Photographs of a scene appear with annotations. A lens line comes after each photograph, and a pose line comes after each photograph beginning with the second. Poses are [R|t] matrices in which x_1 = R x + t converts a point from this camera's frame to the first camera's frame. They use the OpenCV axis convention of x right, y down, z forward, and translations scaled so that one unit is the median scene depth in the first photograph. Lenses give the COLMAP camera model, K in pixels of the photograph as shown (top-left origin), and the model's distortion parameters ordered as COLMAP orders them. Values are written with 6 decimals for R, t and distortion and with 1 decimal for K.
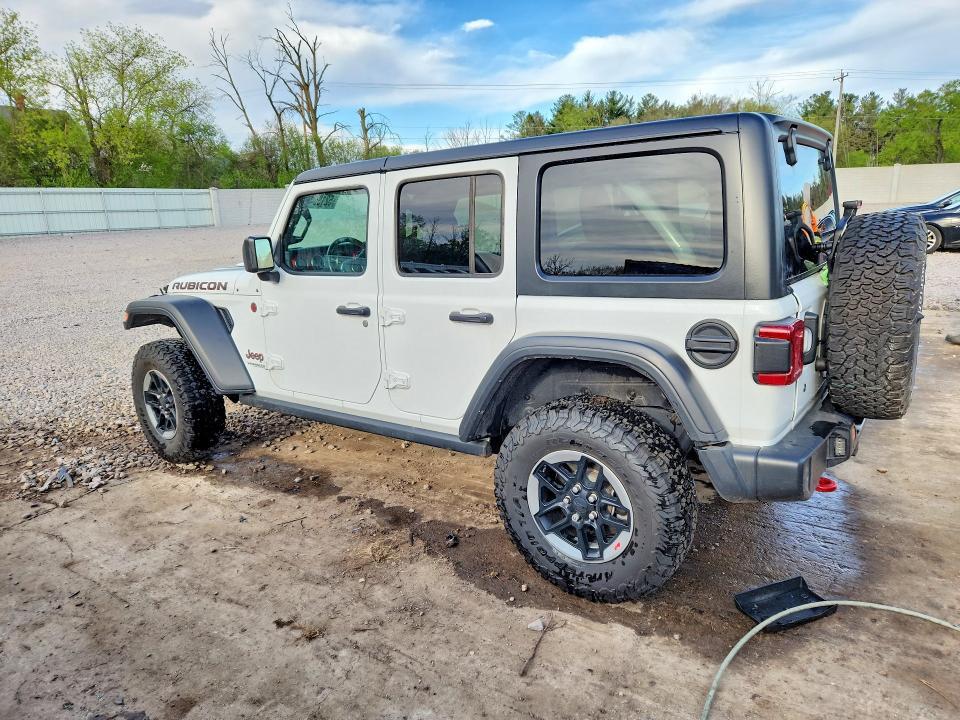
lens RADIAL K [[647.9, 0, 482.4], [0, 647.9, 339.7], [0, 0, 1]] dist [0.035863, -0.003176]
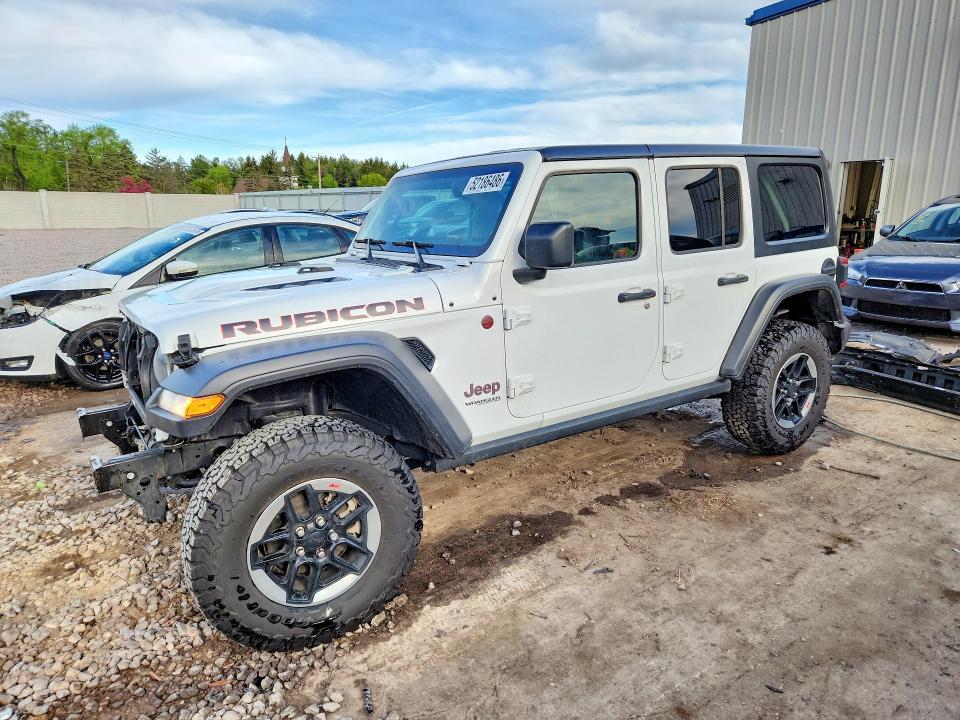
lens RADIAL K [[652.2, 0, 479.6], [0, 652.2, 347.3], [0, 0, 1]] dist [0.051237, -0.001563]
pose [[0.345360, -0.161887, 0.924402, -1.224128], [0.195039, 0.975884, 0.098036, -0.112510], [-0.917980, 0.146436, 0.368605, 0.871709]]
